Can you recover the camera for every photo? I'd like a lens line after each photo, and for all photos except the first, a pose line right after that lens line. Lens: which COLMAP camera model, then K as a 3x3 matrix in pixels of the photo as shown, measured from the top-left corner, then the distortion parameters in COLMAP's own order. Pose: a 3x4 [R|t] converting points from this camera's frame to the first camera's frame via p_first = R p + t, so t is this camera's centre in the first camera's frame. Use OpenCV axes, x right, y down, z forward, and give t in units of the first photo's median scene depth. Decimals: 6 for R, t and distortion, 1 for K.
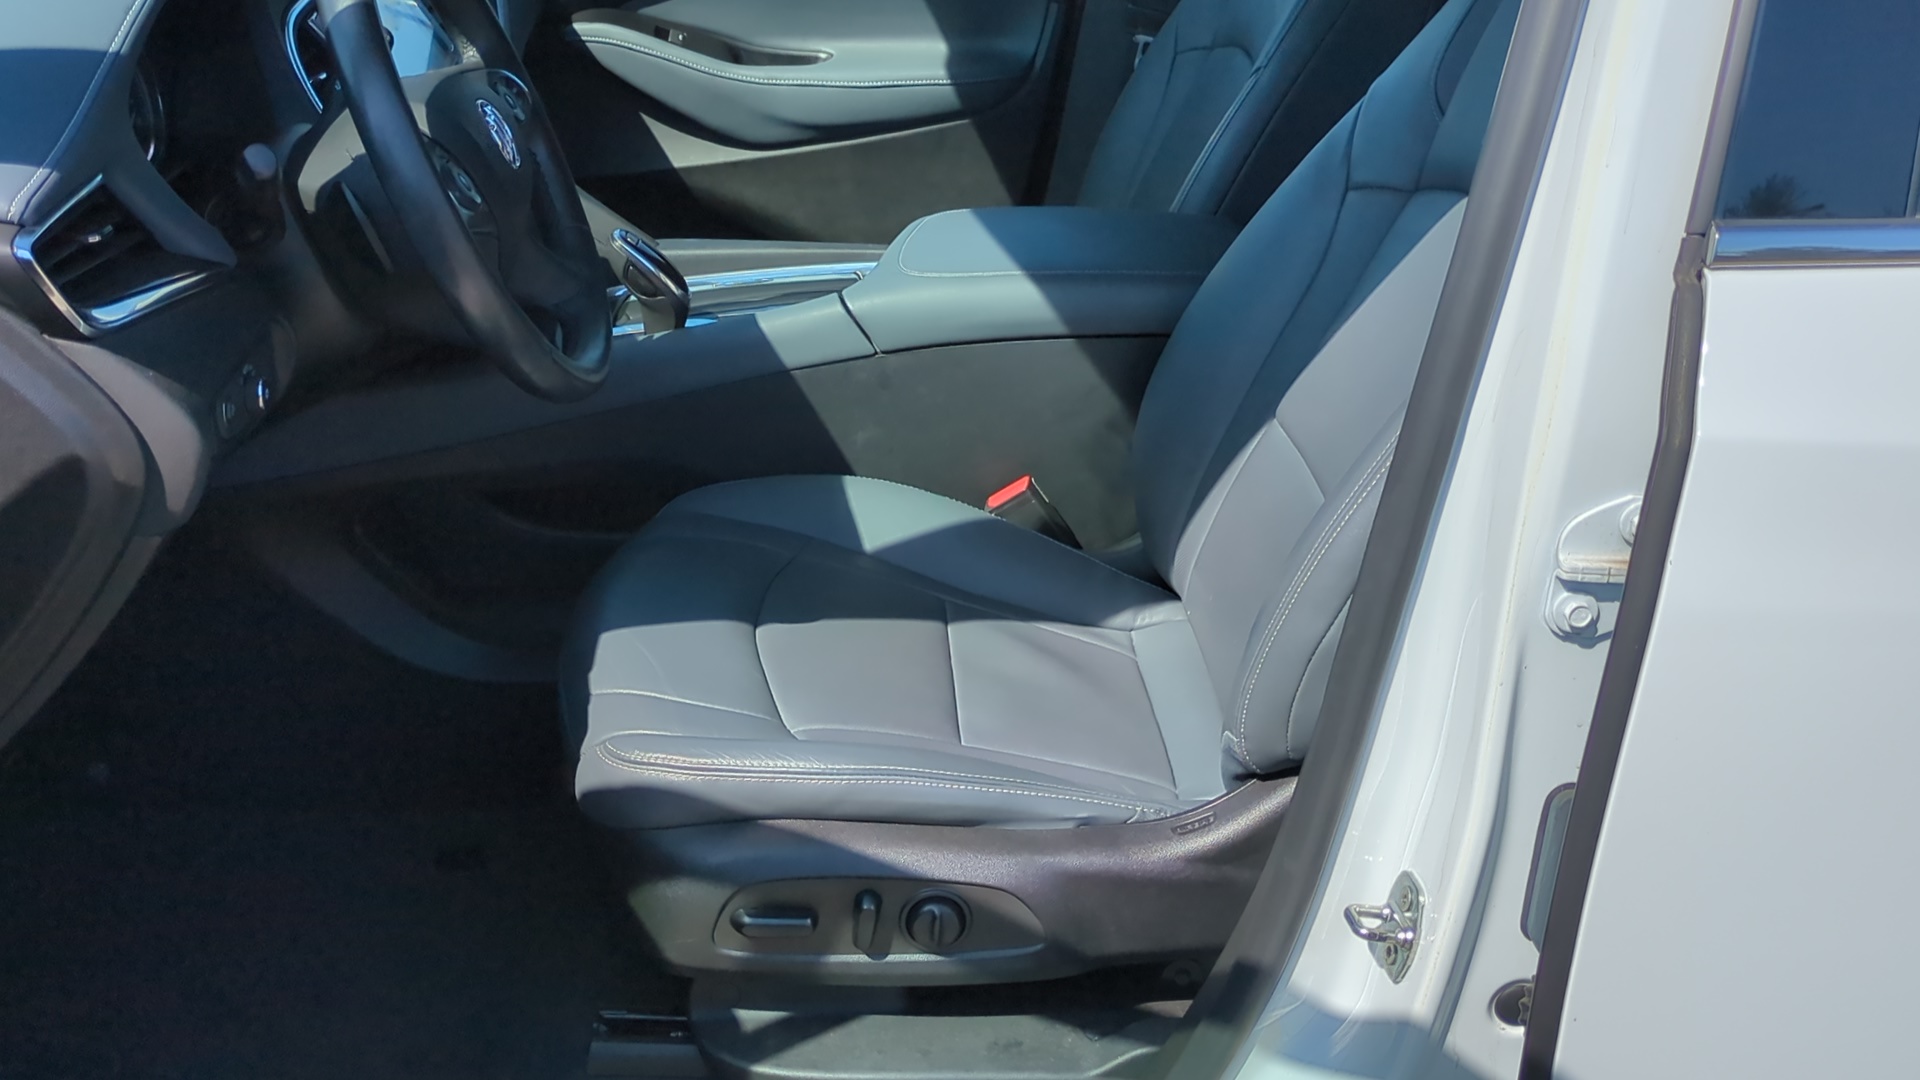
lens RADIAL K [[1834.2, 0, 960.0], [0, 1834.2, 540.0], [0, 0, 1]] dist [0.021700, -0.057229]
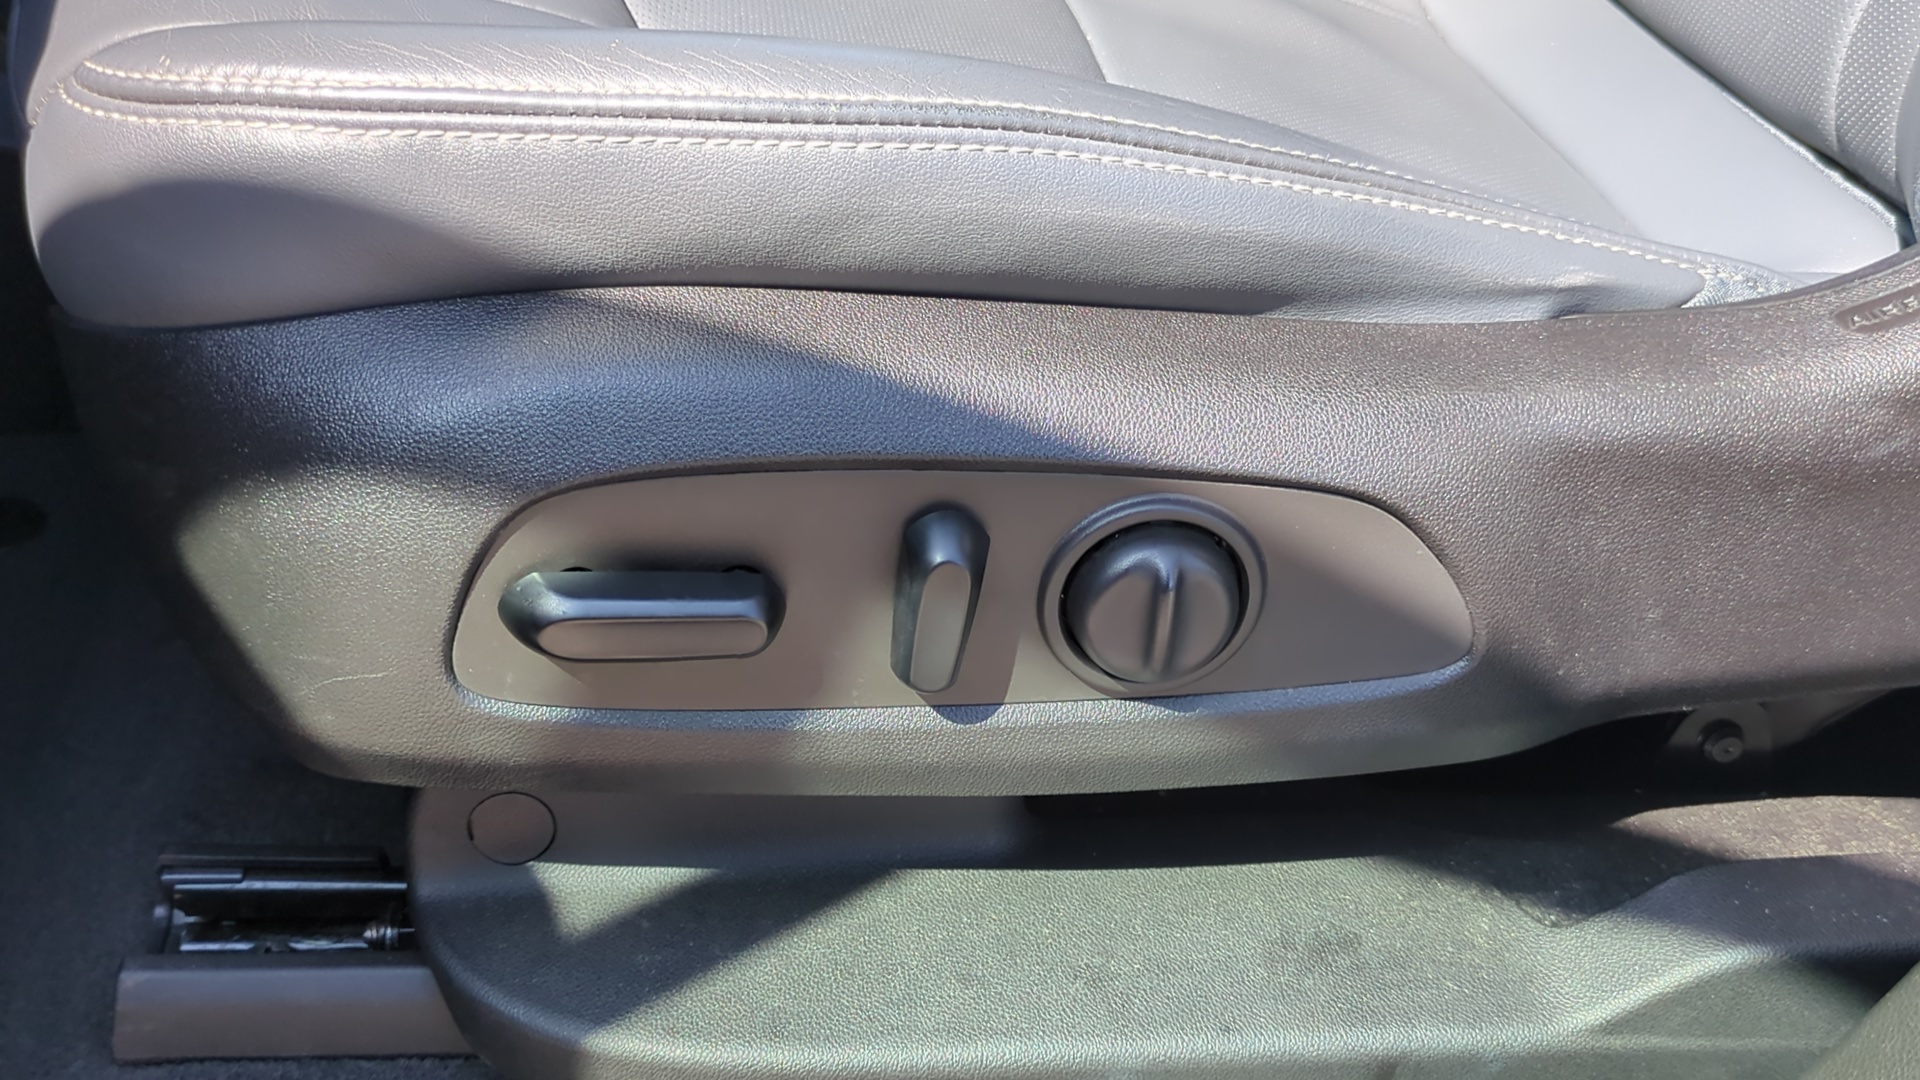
lens RADIAL K [[1834.2, 0, 960.0], [0, 1834.2, 540.0], [0, 0, 1]] dist [0.021700, -0.057229]
pose [[0.997161, -0.017463, 0.073244, -0.069499], [0.007352, 0.990667, 0.136105, 0.152000], [-0.074937, -0.135180, 0.987983, 0.680622]]
